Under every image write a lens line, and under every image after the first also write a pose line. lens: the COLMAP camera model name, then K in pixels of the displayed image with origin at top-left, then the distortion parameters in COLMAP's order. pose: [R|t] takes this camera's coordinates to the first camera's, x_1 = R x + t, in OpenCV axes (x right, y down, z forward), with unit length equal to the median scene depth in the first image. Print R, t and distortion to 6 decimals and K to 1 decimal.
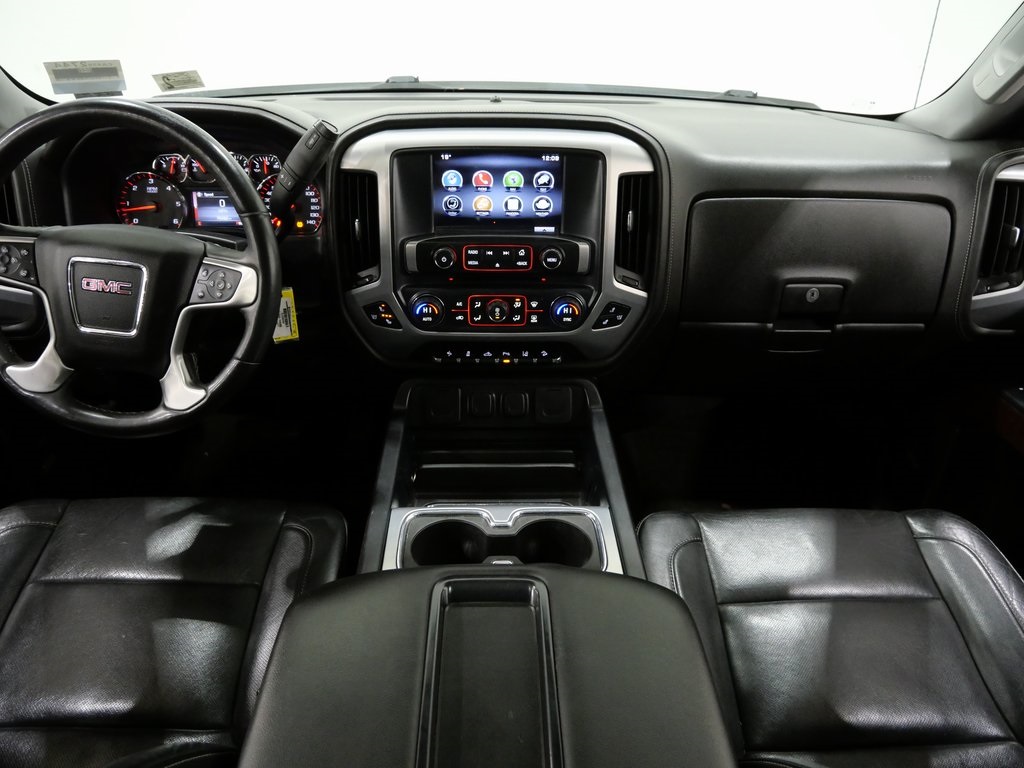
lens RADIAL K [[820.5, 0, 512.0], [0, 820.5, 384.0], [0, 0, 1]] dist [-0.009768, -0.004867]
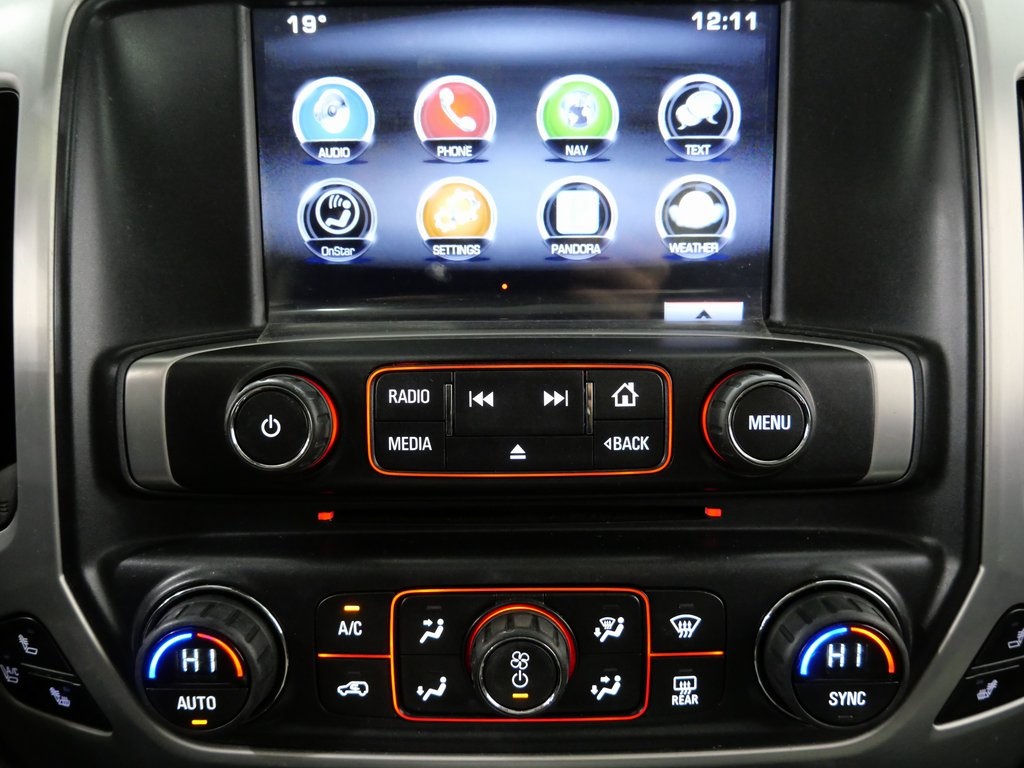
lens RADIAL K [[831.9, 0, 512.0], [0, 831.9, 384.0], [0, 0, 1]] dist [-0.011893, 0.003175]
pose [[0.999308, -0.017990, -0.032566, -0.011531], [0.009078, 0.966775, -0.255467, -0.104329], [0.036080, 0.254995, 0.966269, 0.771763]]
